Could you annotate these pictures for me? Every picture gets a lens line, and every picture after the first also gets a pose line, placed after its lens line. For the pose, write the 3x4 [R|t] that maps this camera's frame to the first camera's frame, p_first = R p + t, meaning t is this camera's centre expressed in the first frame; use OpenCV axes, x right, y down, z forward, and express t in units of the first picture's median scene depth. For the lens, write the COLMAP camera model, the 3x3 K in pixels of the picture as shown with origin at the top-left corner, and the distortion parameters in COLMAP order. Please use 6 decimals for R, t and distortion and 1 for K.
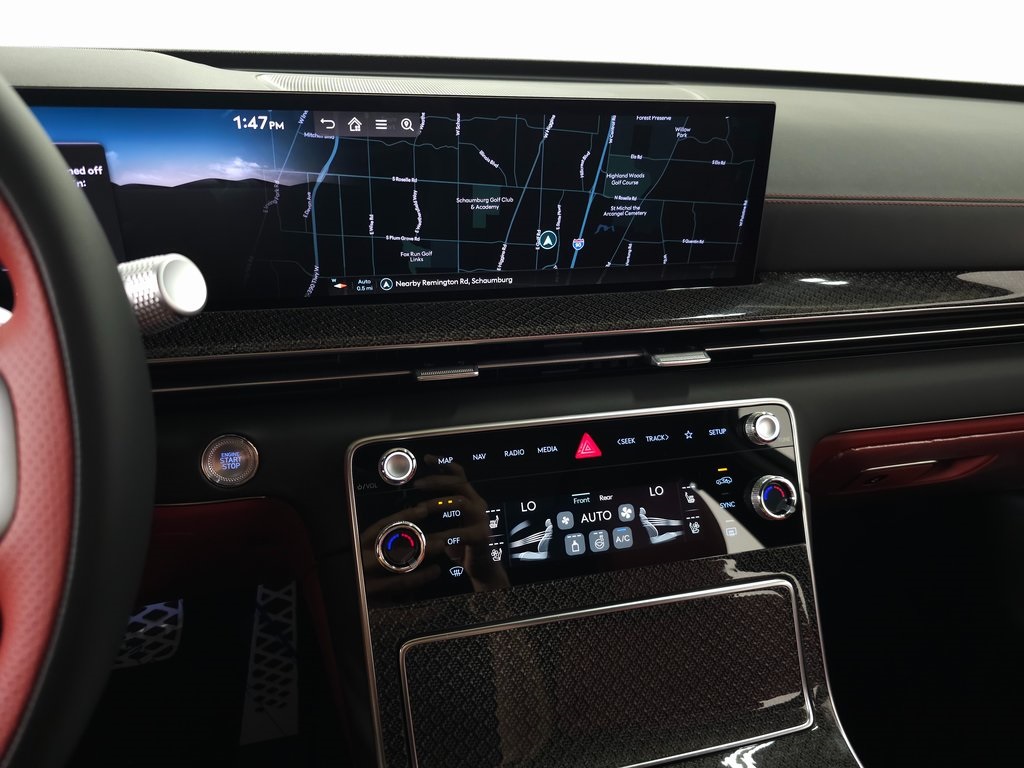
lens RADIAL K [[702.9, 0, 516.4], [0, 702.9, 377.4], [0, 0, 1]] dist [0.046045, -0.054795]
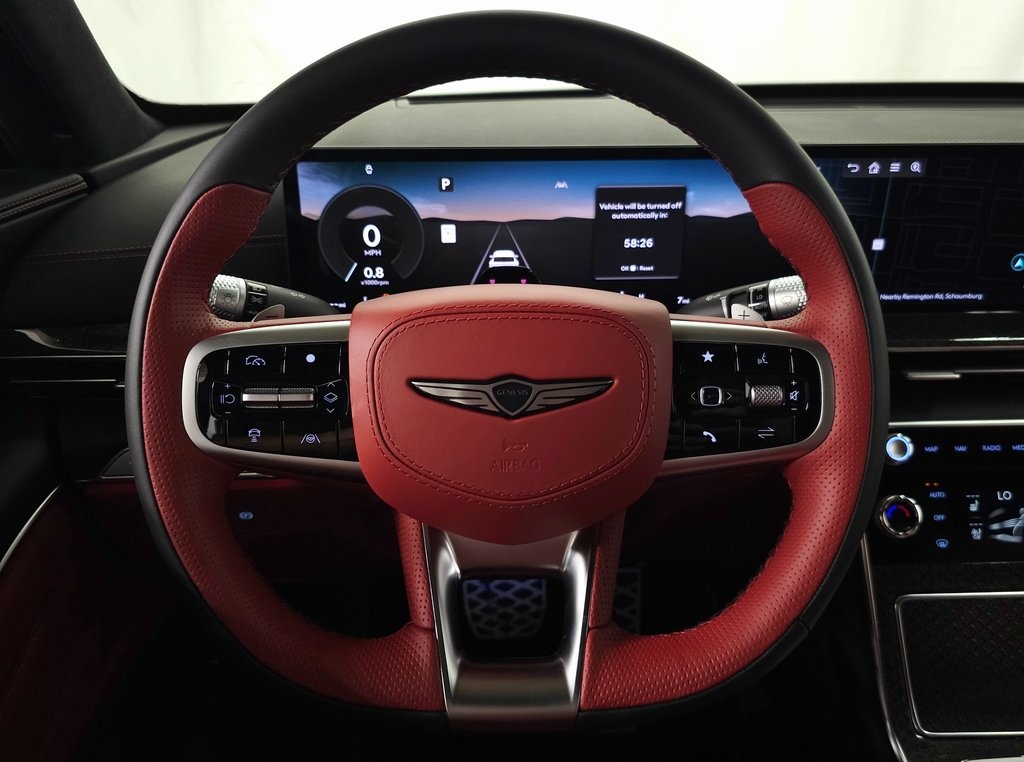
lens RADIAL K [[855.0, 0, 519.6], [0, 855.0, 365.8], [0, 0, 1]] dist [0.046675, -0.063733]
pose [[0.974280, 0.052170, -0.219220, -0.438898], [-0.062782, 0.997155, -0.041721, 0.079343], [0.216419, 0.054411, 0.974783, -0.523501]]
